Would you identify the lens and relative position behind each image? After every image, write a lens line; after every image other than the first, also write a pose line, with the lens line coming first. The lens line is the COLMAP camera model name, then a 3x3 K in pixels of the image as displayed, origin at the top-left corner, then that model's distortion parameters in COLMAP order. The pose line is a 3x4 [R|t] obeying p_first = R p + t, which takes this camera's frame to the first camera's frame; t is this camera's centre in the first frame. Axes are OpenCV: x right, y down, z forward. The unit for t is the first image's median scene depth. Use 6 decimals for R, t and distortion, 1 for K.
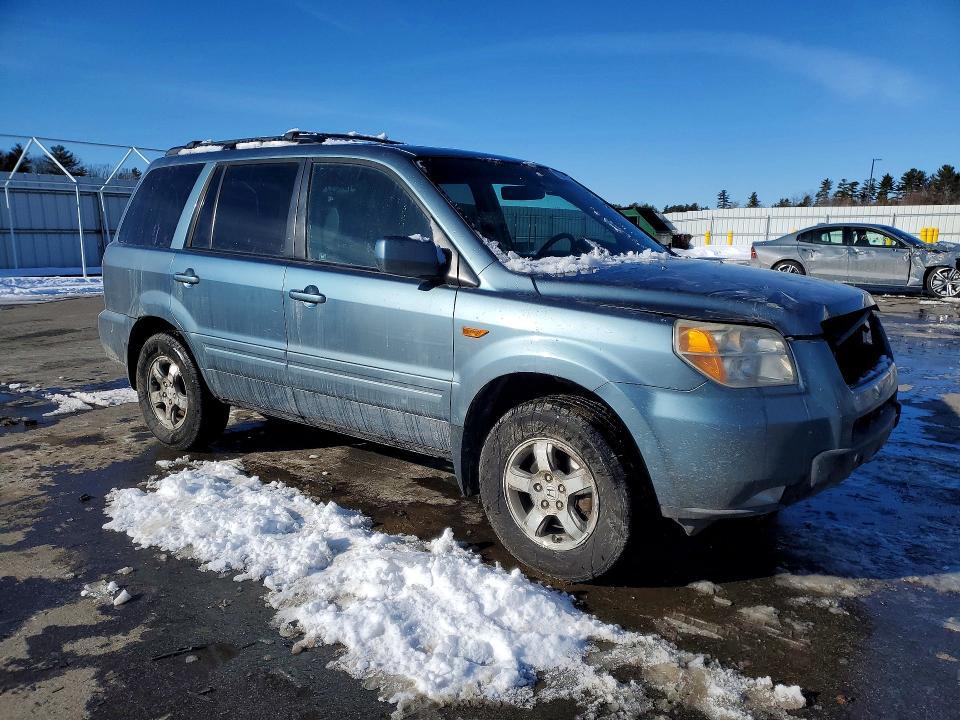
lens RADIAL K [[737.5, 0, 480.0], [0, 737.5, 360.0], [0, 0, 1]] dist [0.023084, 0.001558]
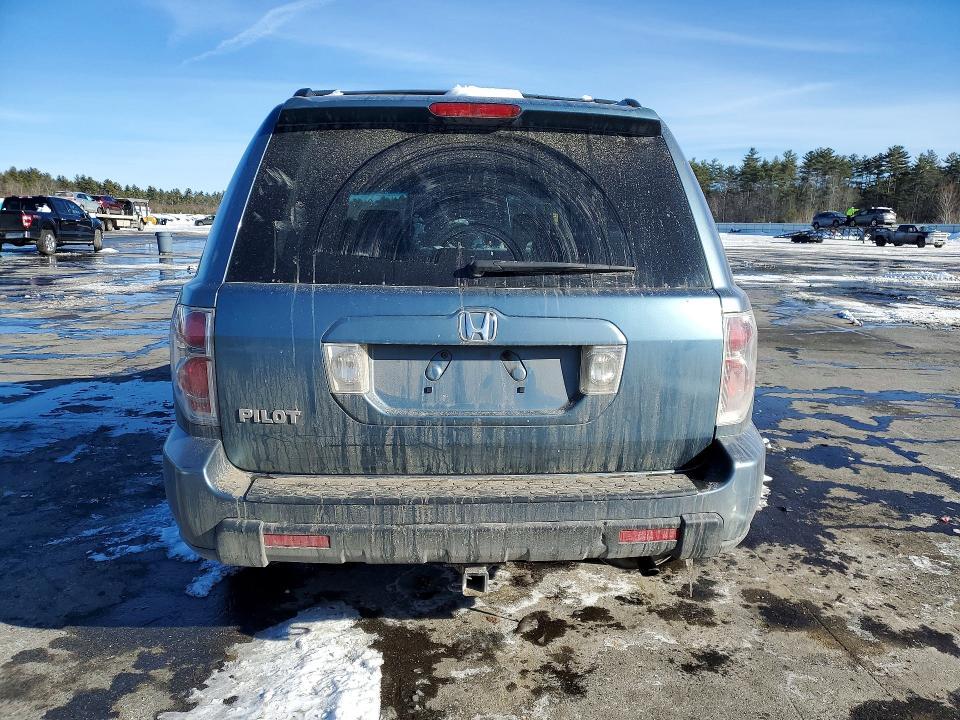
lens RADIAL K [[737.5, 0, 480.0], [0, 737.5, 360.0], [0, 0, 1]] dist [0.023084, 0.001558]
pose [[-0.654108, -0.163467, 0.738526, -0.873050], [0.108412, 0.946027, 0.305416, -0.330611], [-0.748592, 0.279840, -0.601083, 1.673410]]
